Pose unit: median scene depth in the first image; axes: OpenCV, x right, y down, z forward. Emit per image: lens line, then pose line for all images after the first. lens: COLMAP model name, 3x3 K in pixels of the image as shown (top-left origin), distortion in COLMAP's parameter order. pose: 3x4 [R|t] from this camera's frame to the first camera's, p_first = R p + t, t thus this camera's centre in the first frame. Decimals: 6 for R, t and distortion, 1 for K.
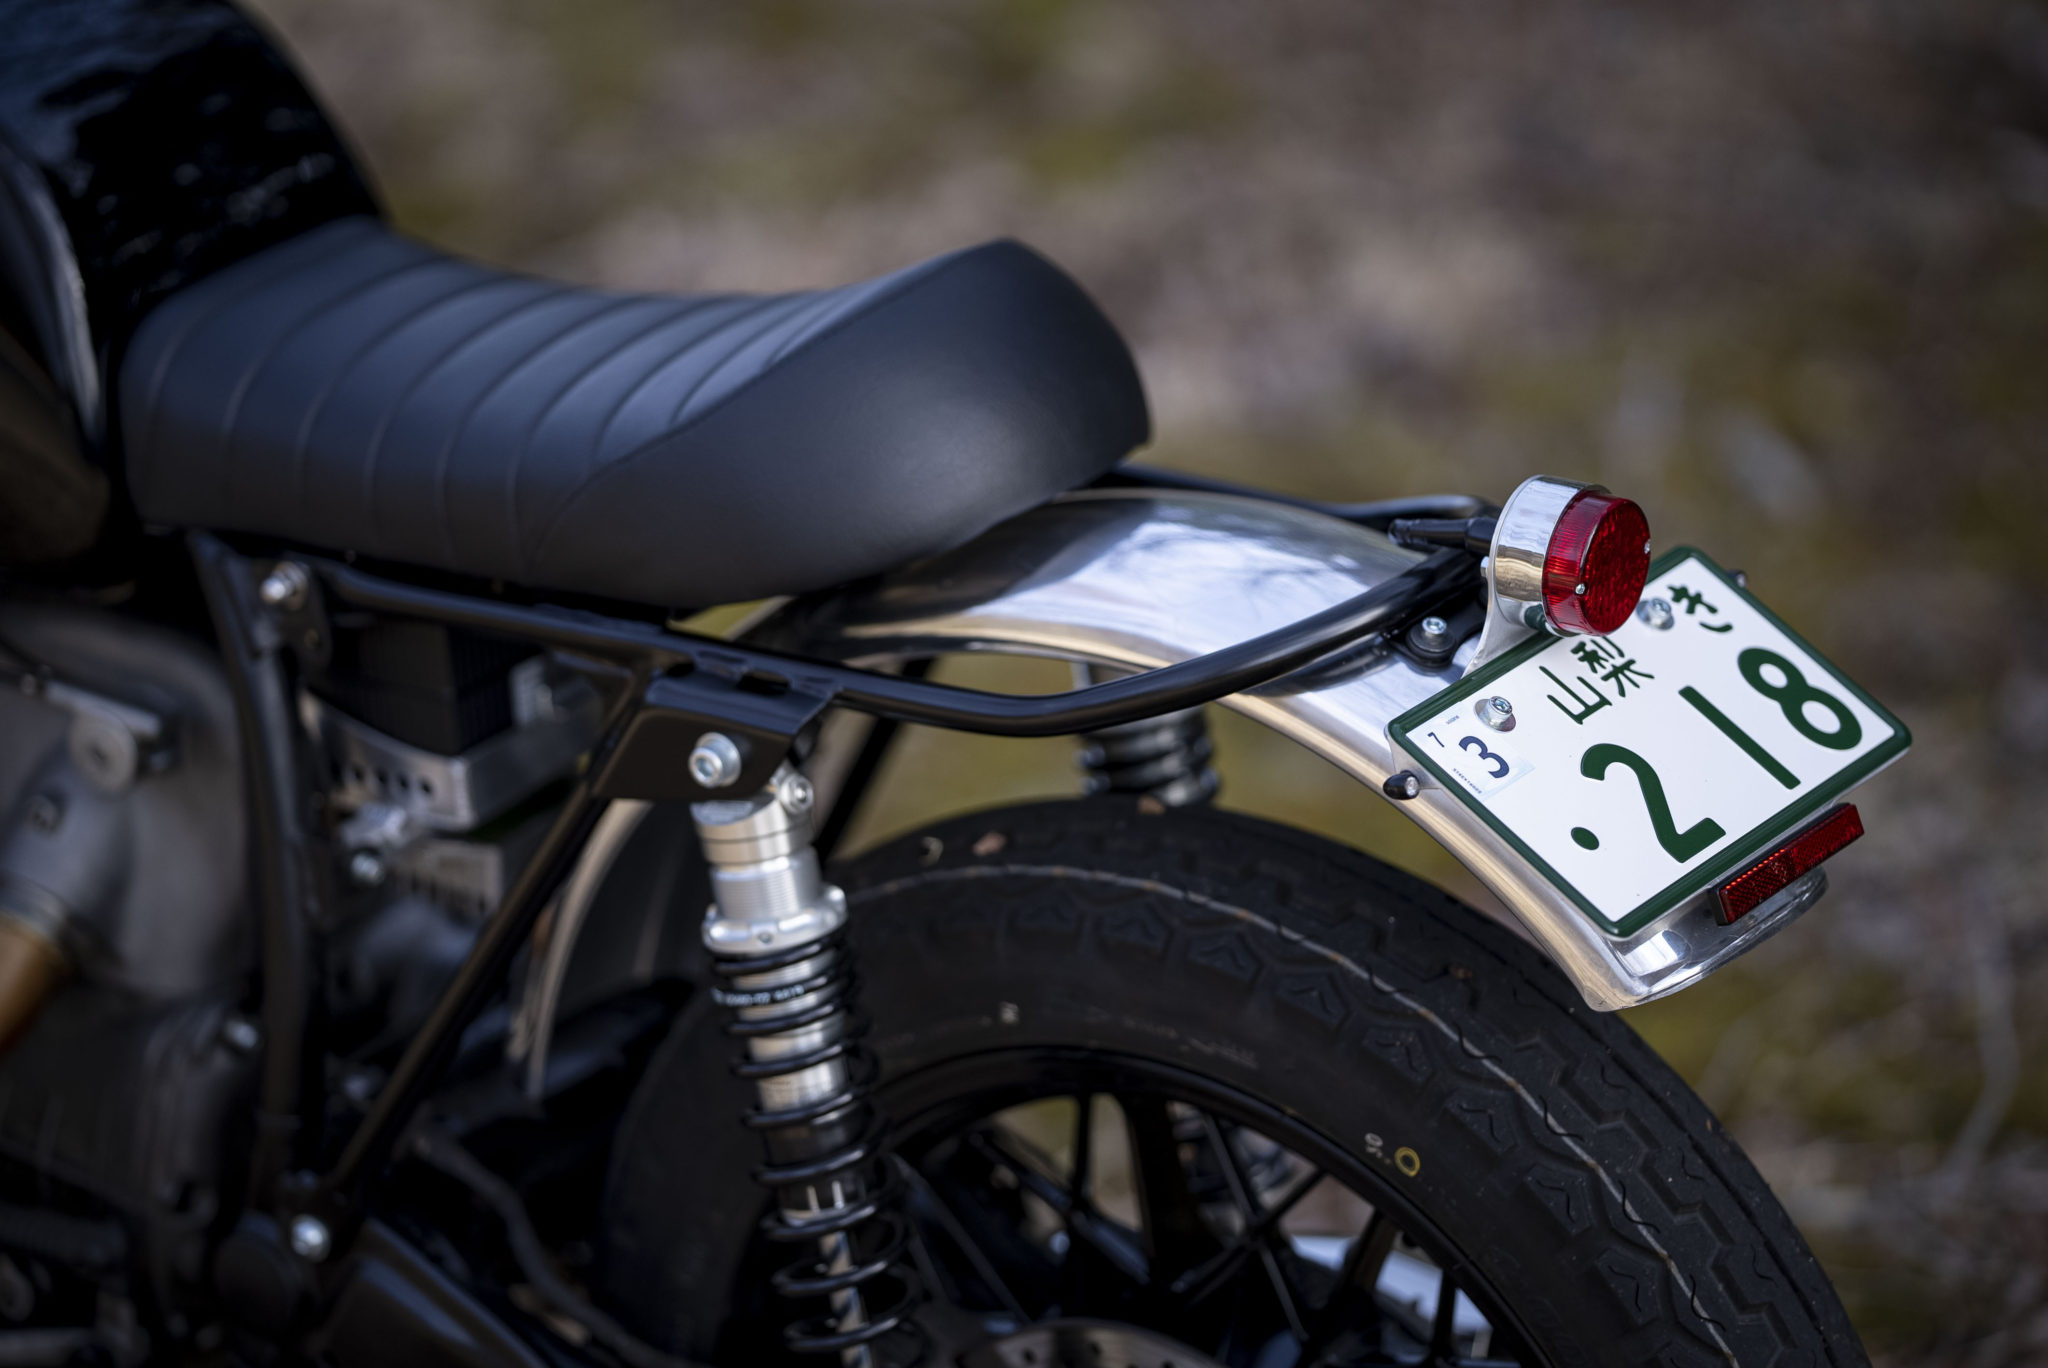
lens RADIAL K [[7982.5, 0, 1024.0], [0, 7982.5, 684.0], [0, 0, 1]] dist [0.010845, 2.746757]
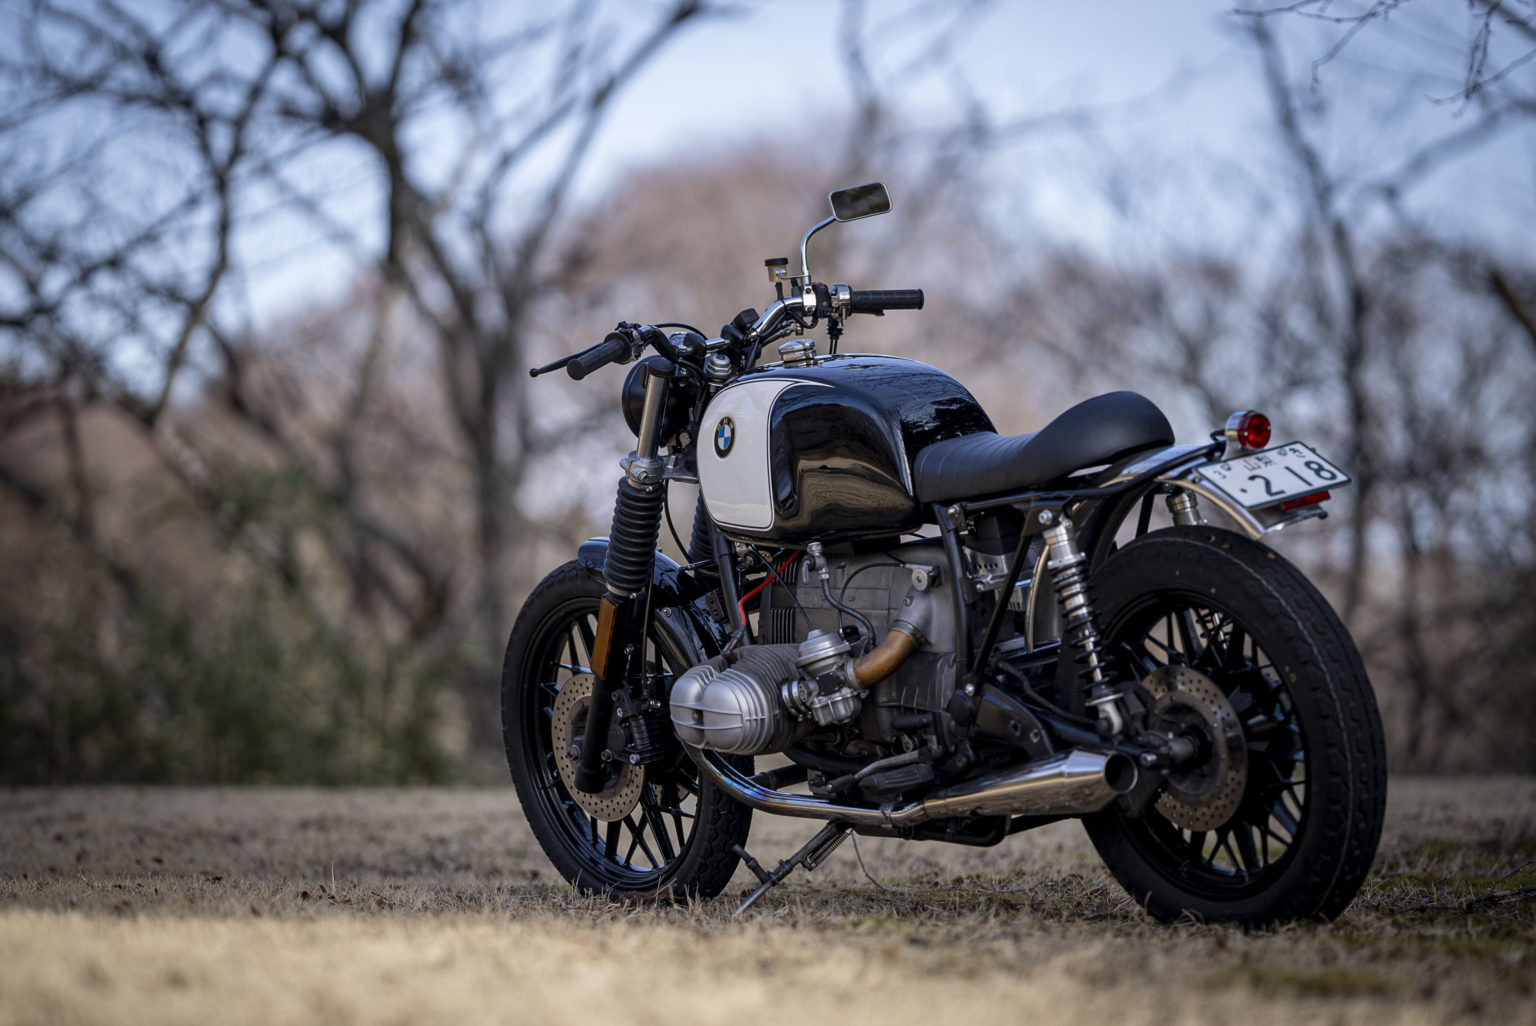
lens RADIAL K [[5986.9, 0, 768.0], [0, 5986.9, 513.0], [0, 0, 1]] dist [0.010845, 2.746757]
pose [[0.961643, -0.088935, -0.259488, 0.543295], [0.023753, 0.969428, -0.244225, 0.663420], [0.273275, 0.228694, 0.934355, -1.610117]]
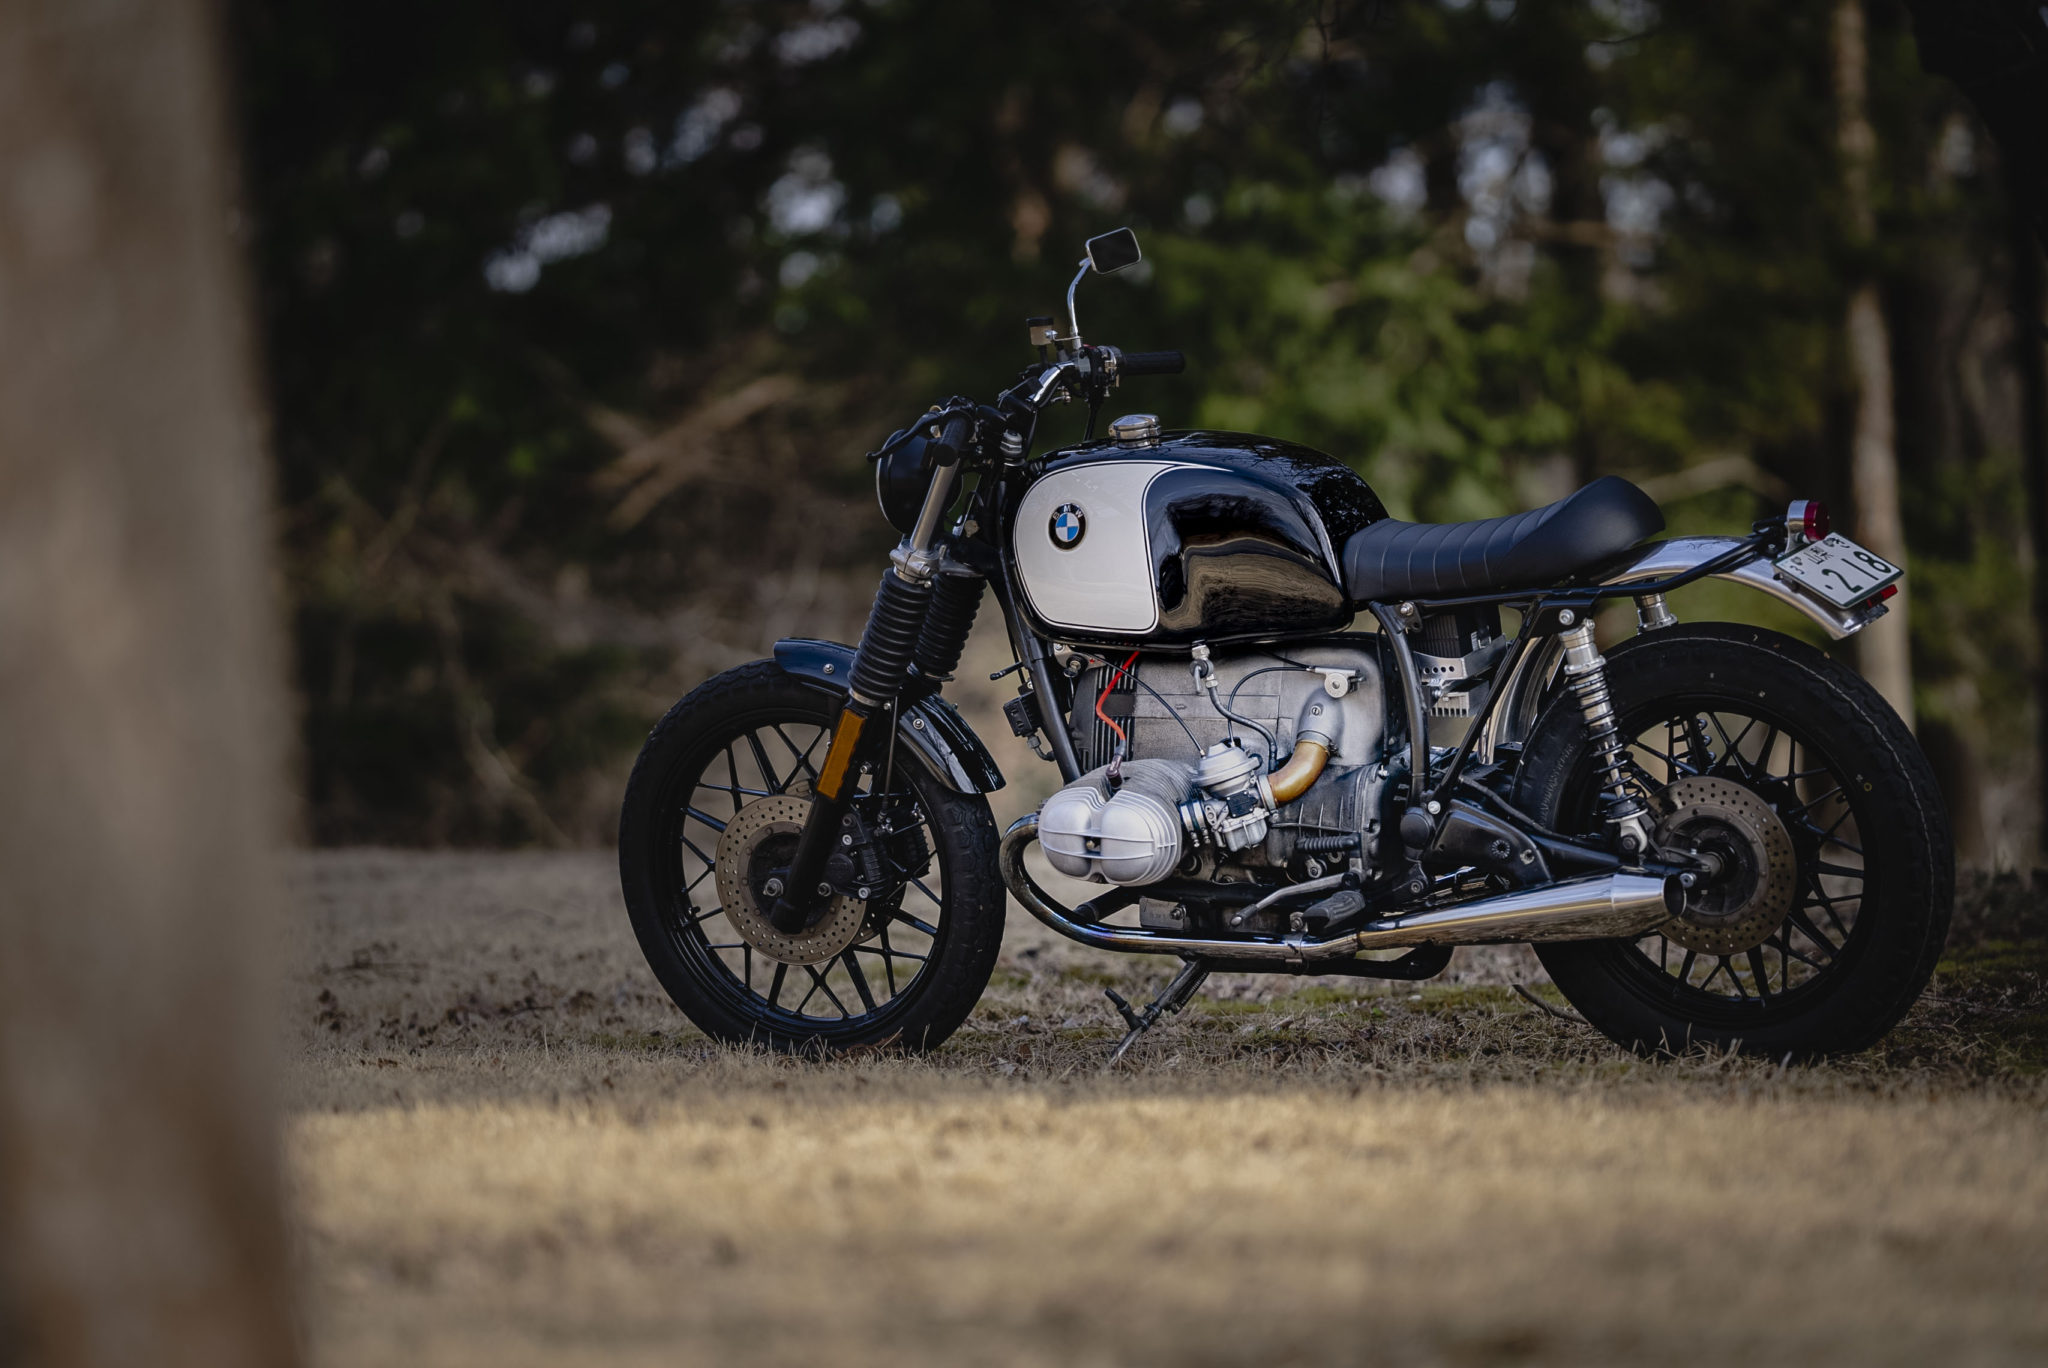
lens RADIAL K [[7982.5, 0, 1024.0], [0, 7982.5, 684.0], [0, 0, 1]] dist [0.010845, 2.746757]
pose [[0.988111, -0.105004, 0.112300, -0.627556], [0.124943, 0.974082, -0.188556, 0.625926], [-0.089591, 0.200345, 0.975620, -2.225391]]
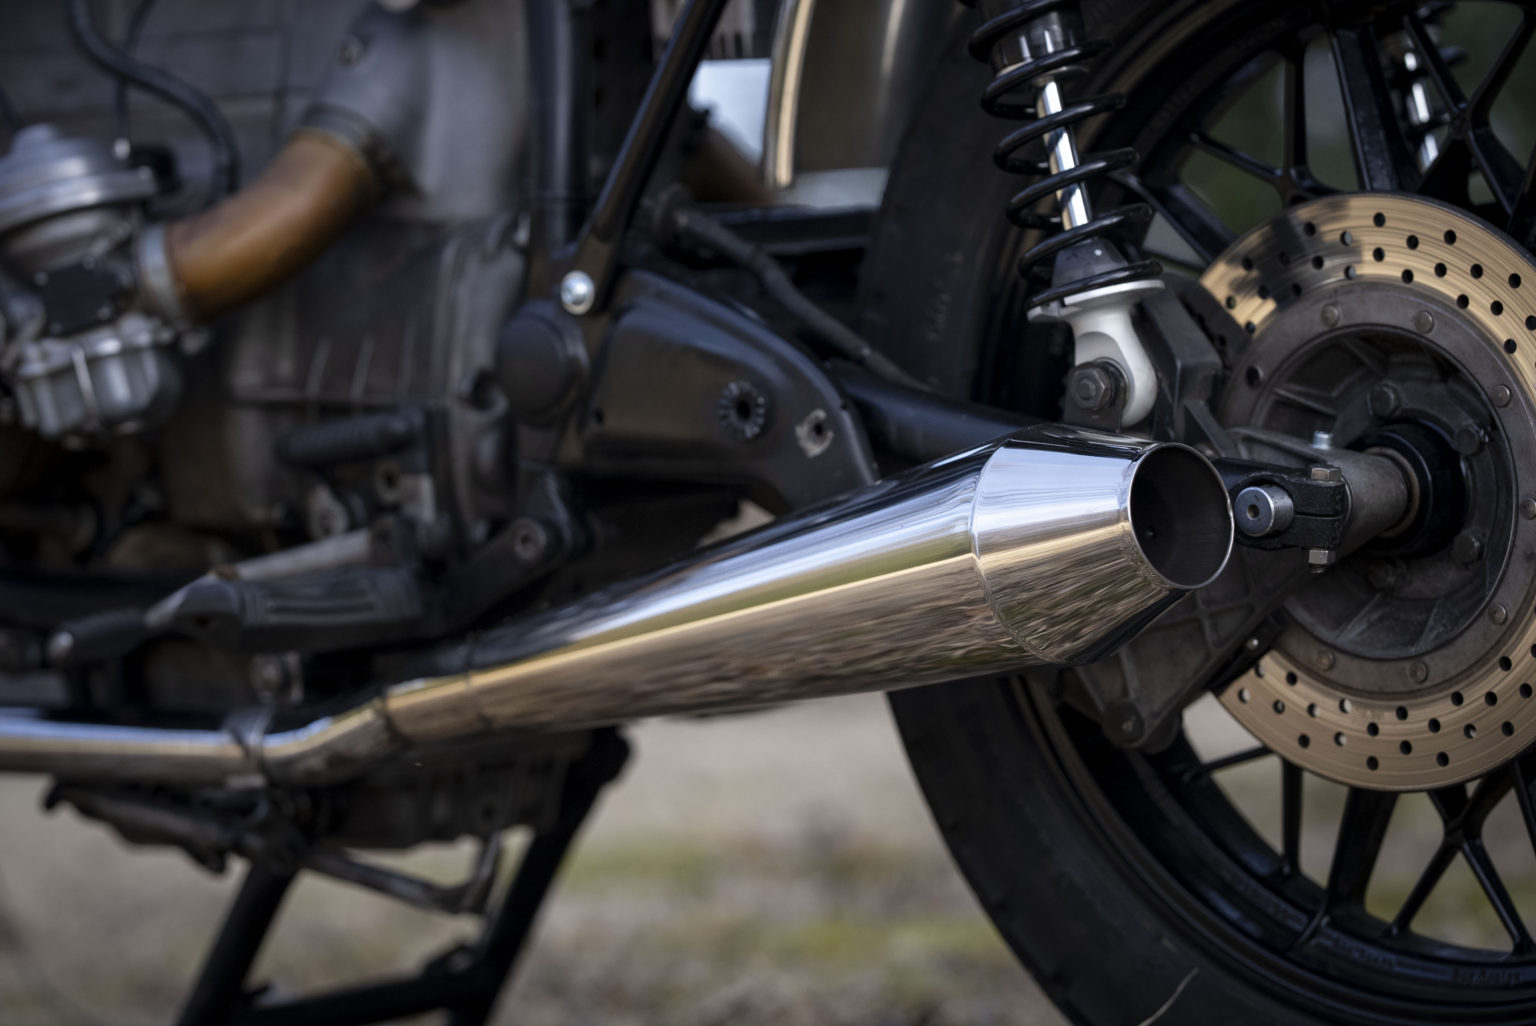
lens RADIAL K [[5986.9, 0, 768.0], [0, 5986.9, 513.0], [0, 0, 1]] dist [0.010845, 2.746757]
pose [[0.992610, -0.053856, -0.108742, 0.020645], [0.018762, 0.953455, -0.300952, 0.340328], [0.119888, 0.296687, 0.947419, 0.263605]]
